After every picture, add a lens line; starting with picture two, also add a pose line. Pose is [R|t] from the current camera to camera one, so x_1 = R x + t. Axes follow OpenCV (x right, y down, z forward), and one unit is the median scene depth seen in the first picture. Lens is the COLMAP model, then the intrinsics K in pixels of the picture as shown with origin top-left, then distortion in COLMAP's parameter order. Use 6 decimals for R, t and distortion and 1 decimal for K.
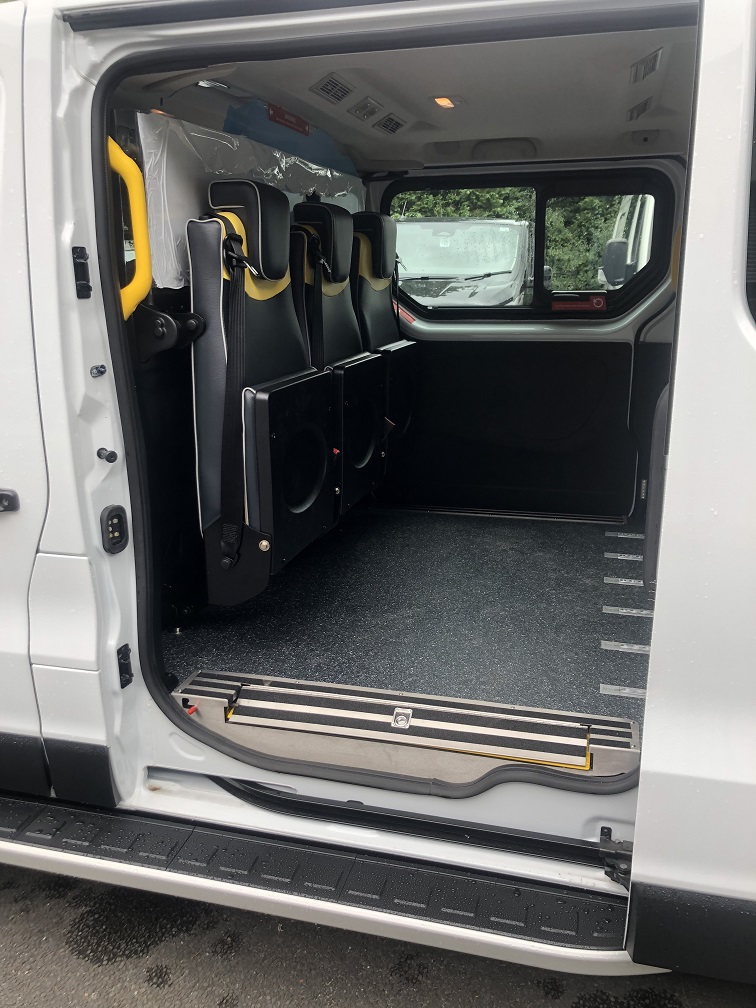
lens RADIAL K [[851.7, 0, 378.0], [0, 851.7, 504.0], [0, 0, 1]] dist [-0.008600, -0.011605]
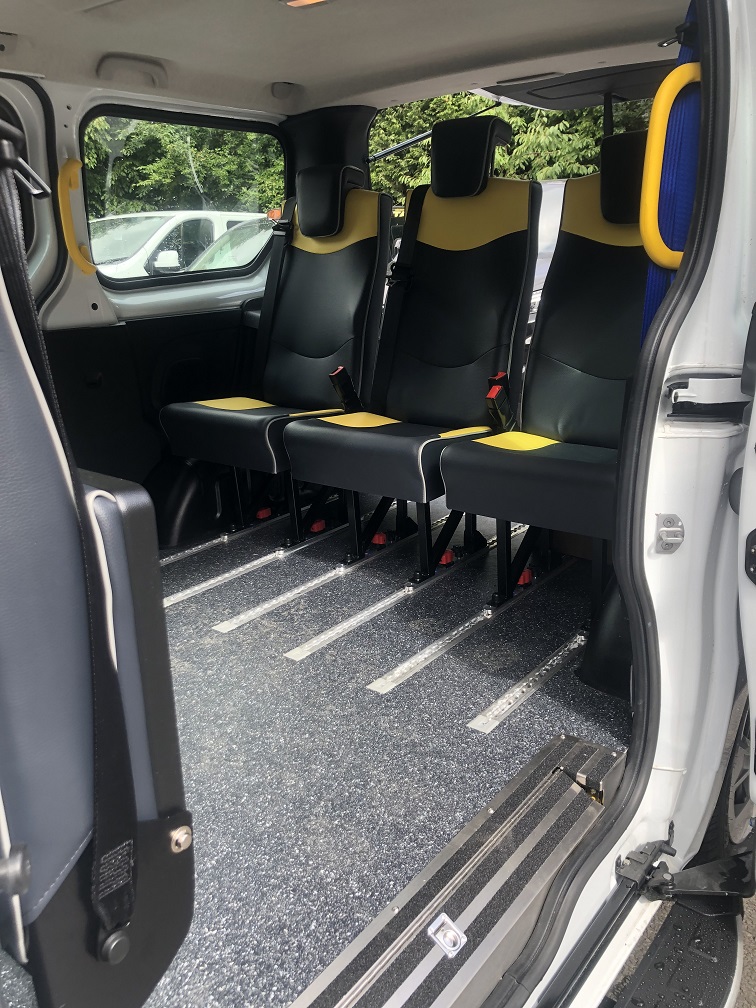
lens RADIAL K [[800.6, 0, 433.5], [0, 800.6, 506.0], [0, 0, 1]] dist [0.000360, 0.001796]
pose [[0.356892, -0.301837, 0.884038, -0.398129], [0.266109, 0.939999, 0.213514, -0.174785], [-0.895441, 0.159048, 0.415799, 0.698625]]
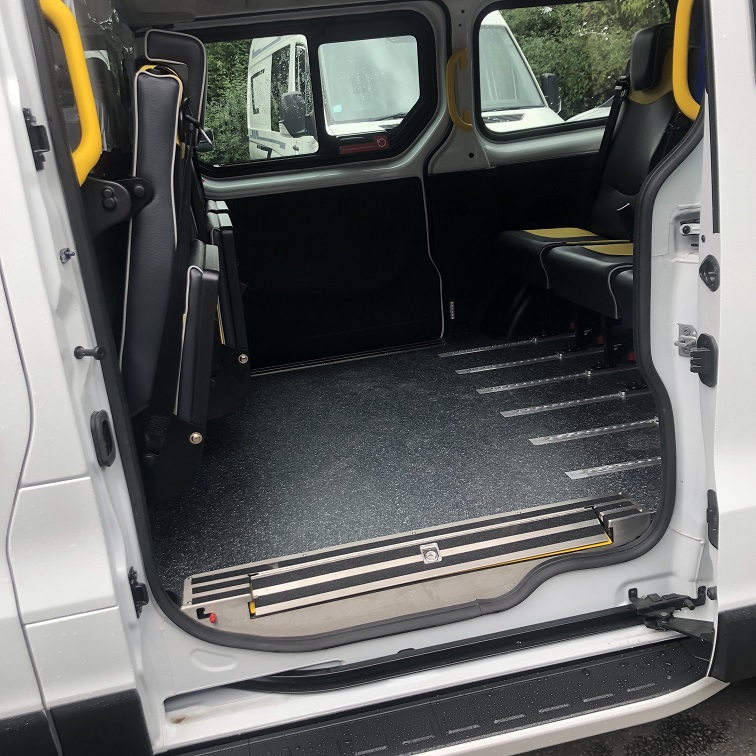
lens RADIAL K [[848.3, 0, 378.0], [0, 848.3, 378.0], [0, 0, 1]] dist [0.002728, -0.035698]
pose [[0.886292, -0.212620, 0.411436, -0.390137], [0.209756, 0.976332, 0.052702, -0.015978], [-0.412904, 0.039592, 0.909914, 0.106384]]
